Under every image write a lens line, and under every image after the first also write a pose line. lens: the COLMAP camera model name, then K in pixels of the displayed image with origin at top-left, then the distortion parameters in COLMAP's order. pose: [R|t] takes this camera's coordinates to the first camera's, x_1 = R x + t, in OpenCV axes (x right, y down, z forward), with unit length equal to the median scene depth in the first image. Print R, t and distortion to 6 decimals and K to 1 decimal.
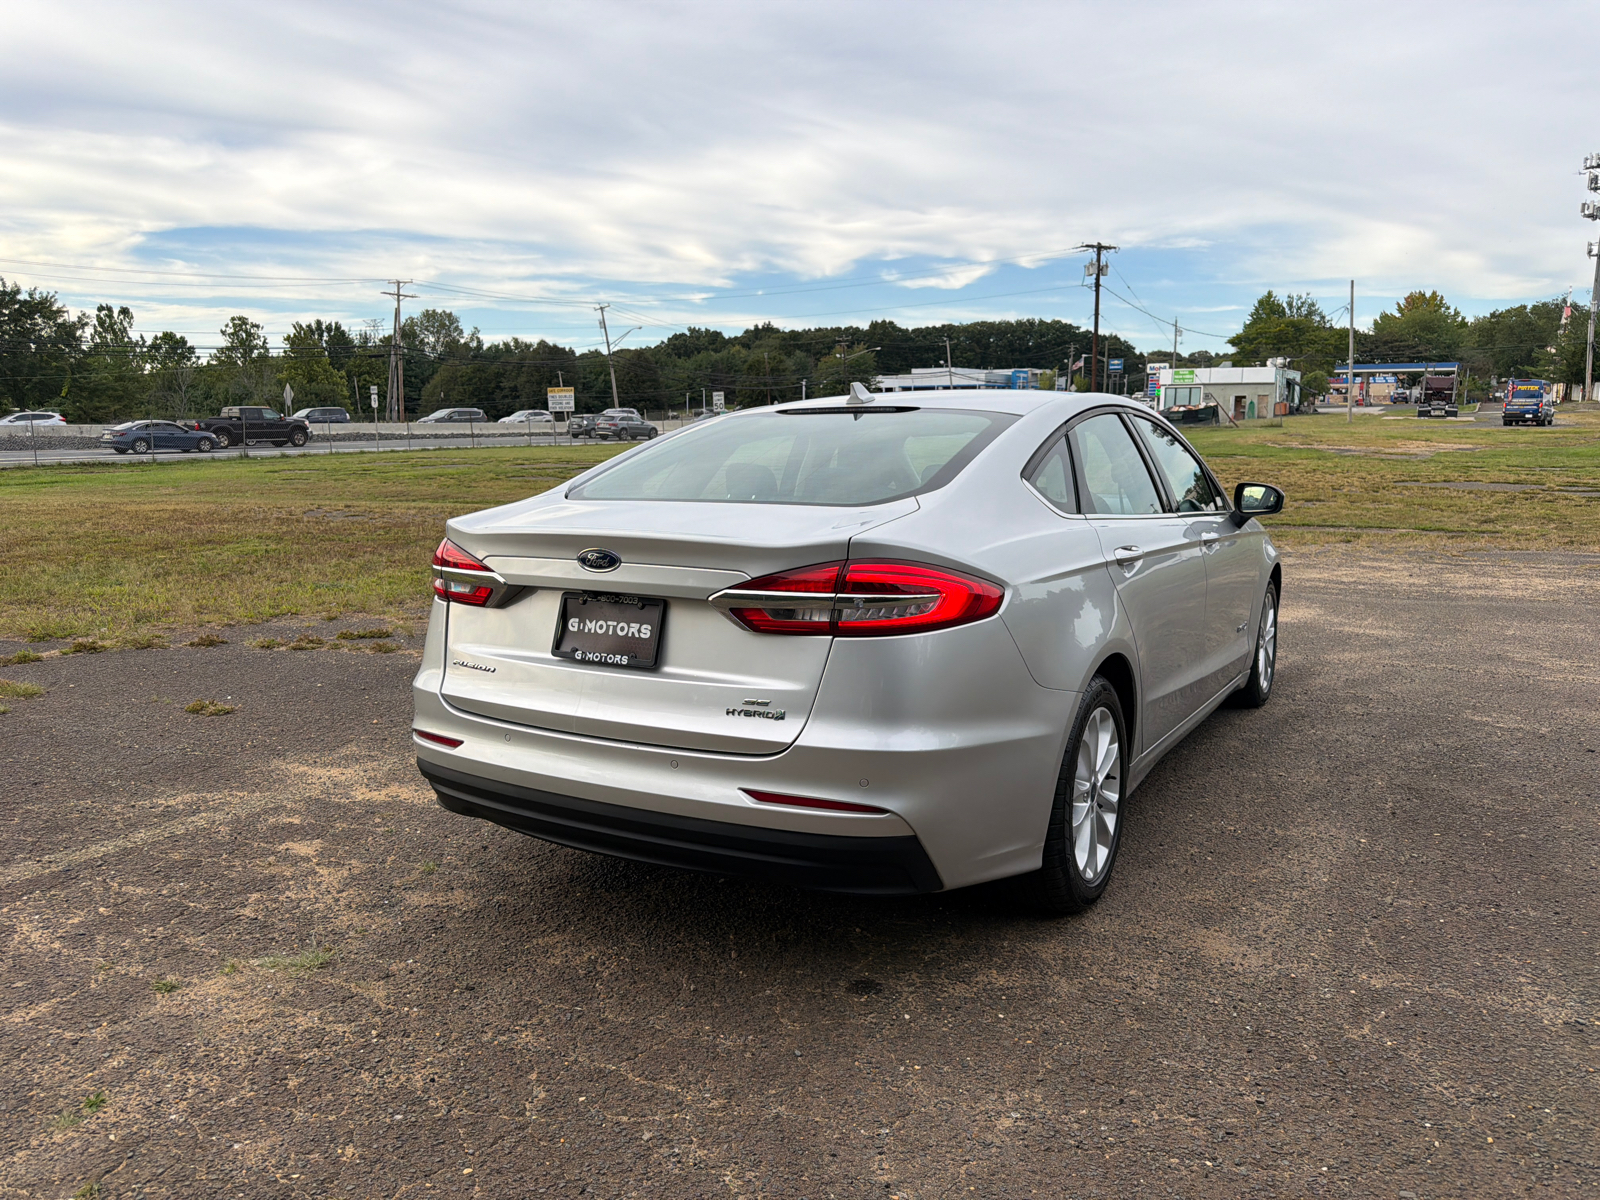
lens RADIAL K [[1141.9, 0, 791.3], [0, 1141.9, 614.9], [0, 0, 1]] dist [0.040904, -0.048152]
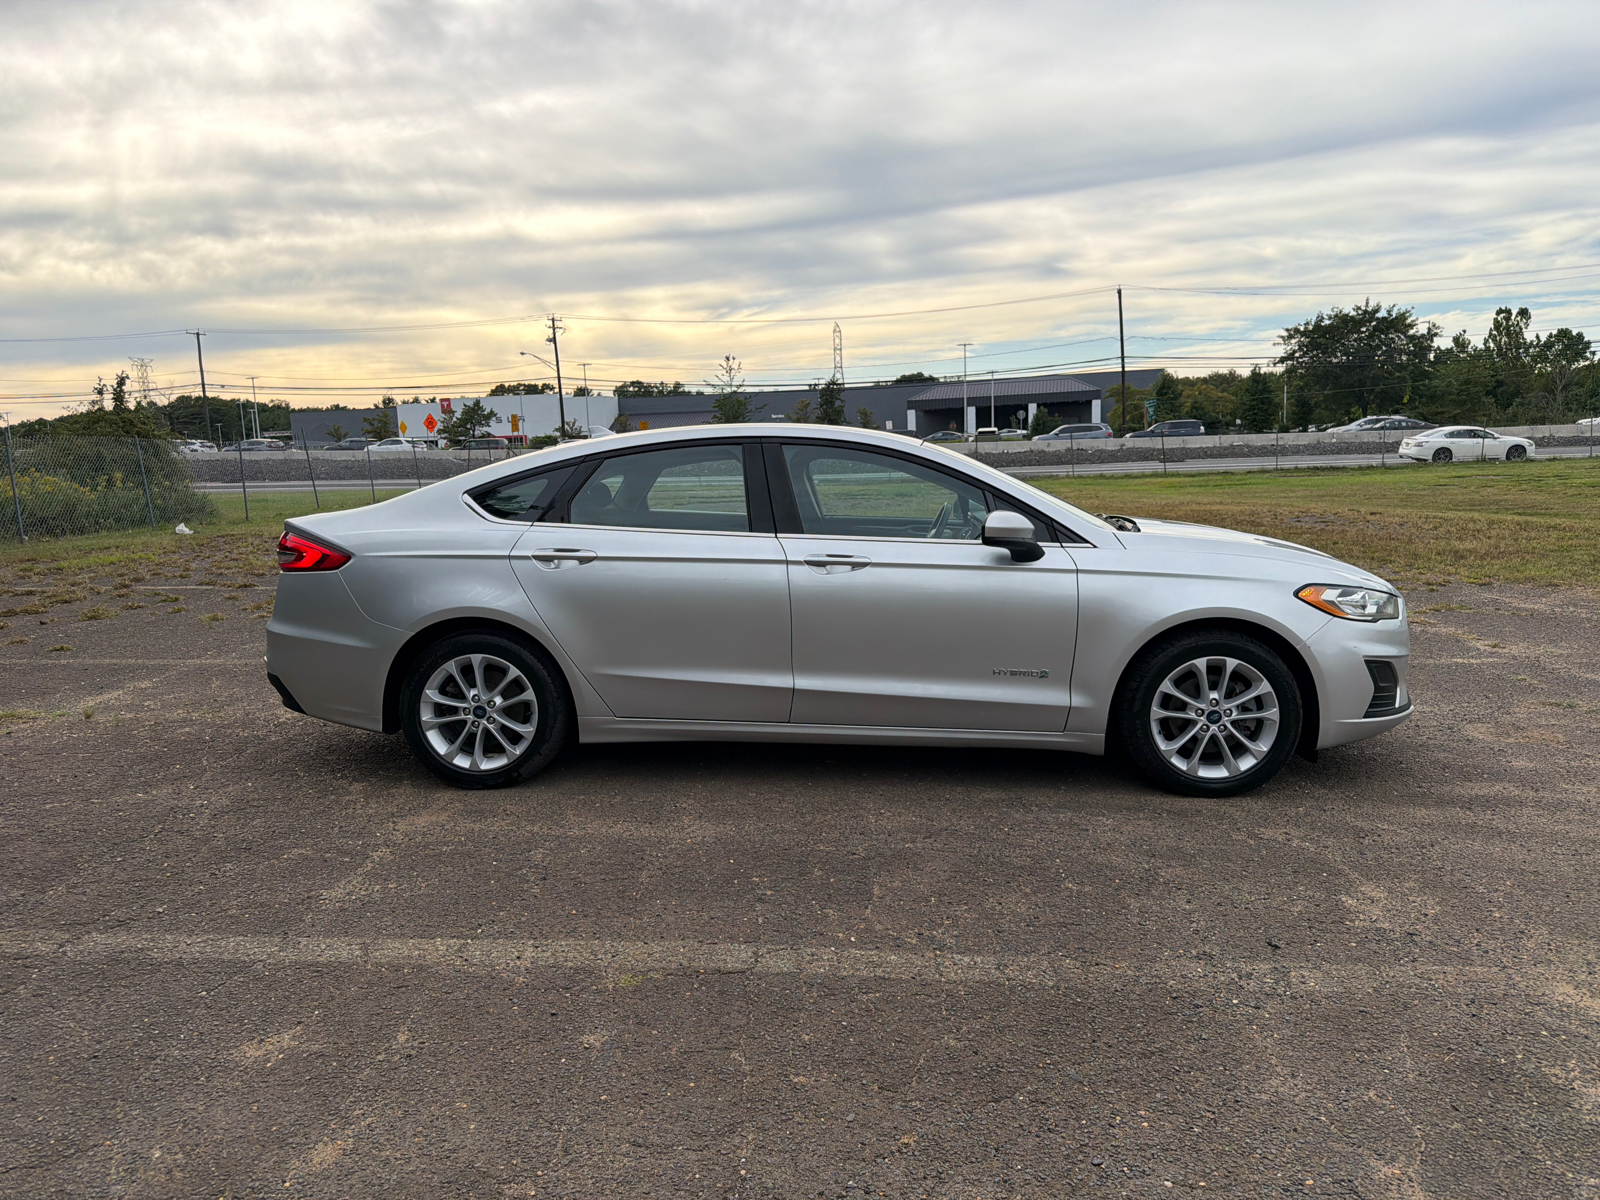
lens RADIAL K [[1141.9, 0, 788.6], [0, 1141.9, 589.3], [0, 0, 1]] dist [0.040904, -0.048152]
pose [[0.445234, 0.095842, -0.890270, 1.616419], [-0.116982, 0.991960, 0.048285, -0.108738], [0.887740, 0.082648, 0.452865, 0.644400]]
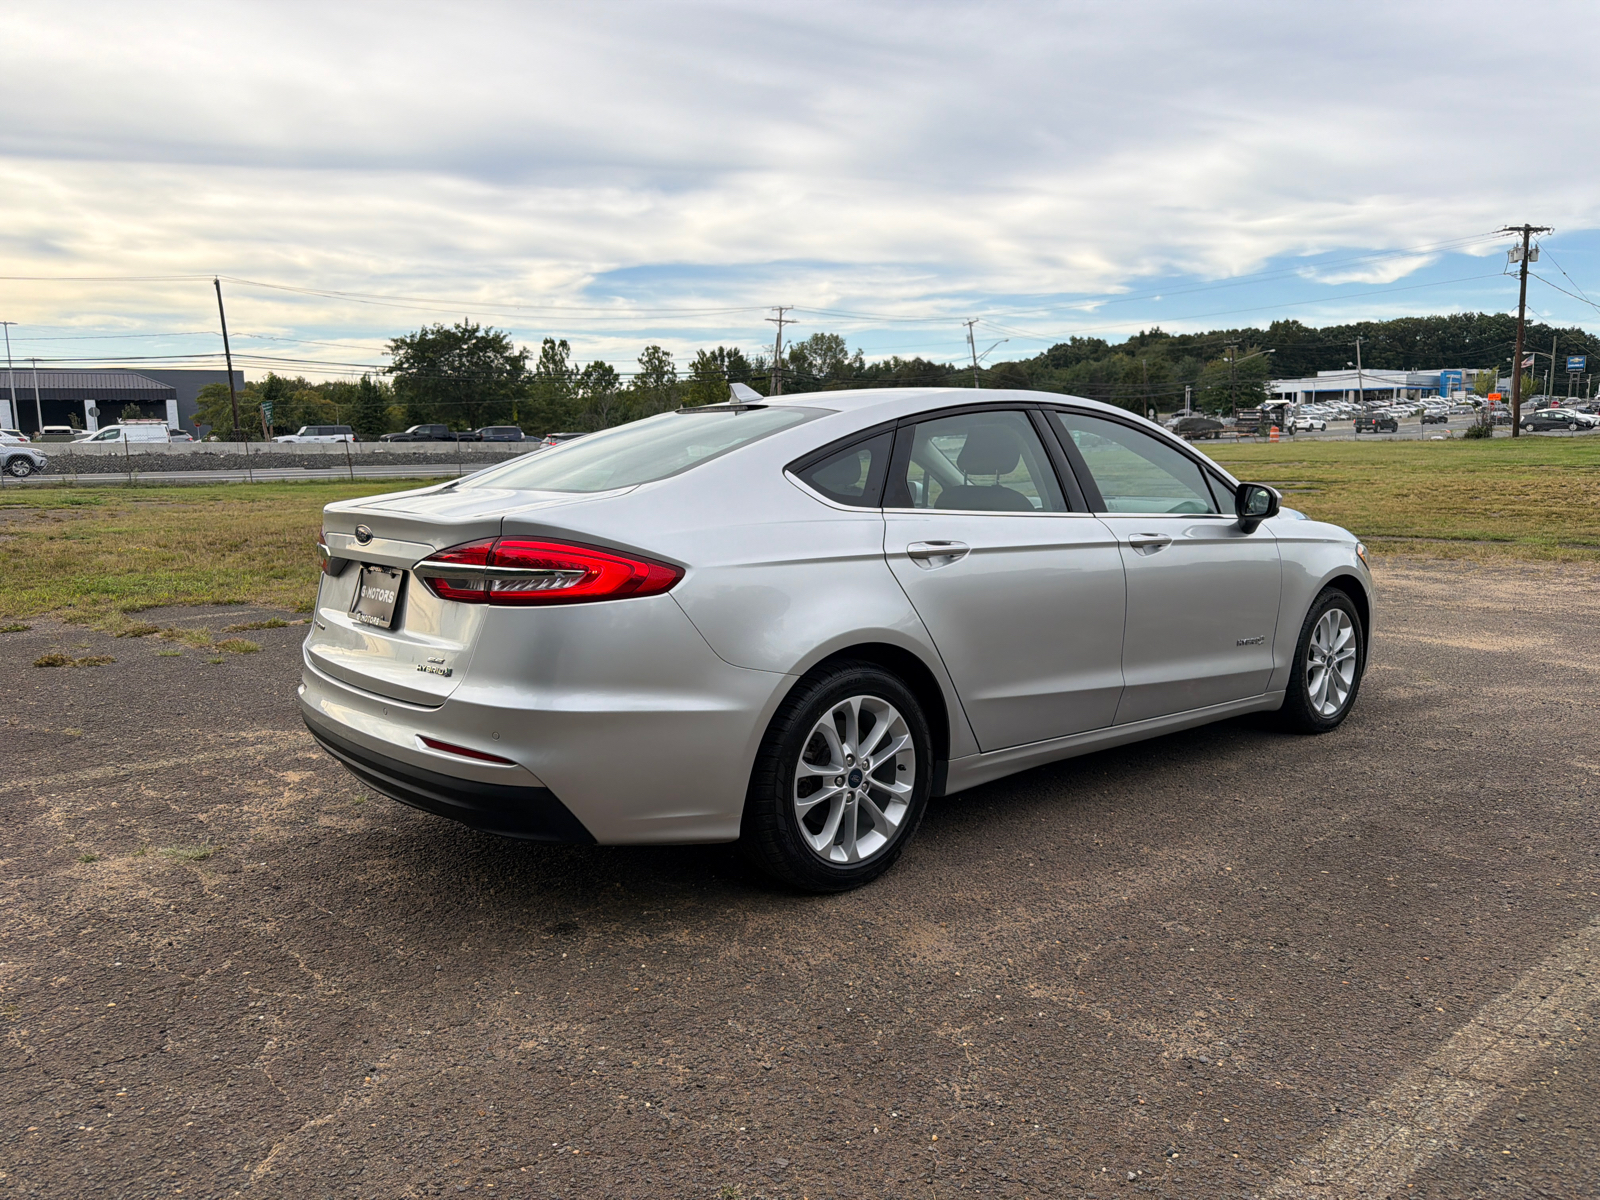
lens RADIAL K [[1141.9, 0, 793.6], [0, 1141.9, 608.9], [0, 0, 1]] dist [0.040904, -0.048152]
pose [[0.946336, 0.039142, -0.320806, 0.502371], [-0.044551, 0.998962, -0.009536, 0.015000], [0.320100, 0.023316, 0.947097, 0.014662]]
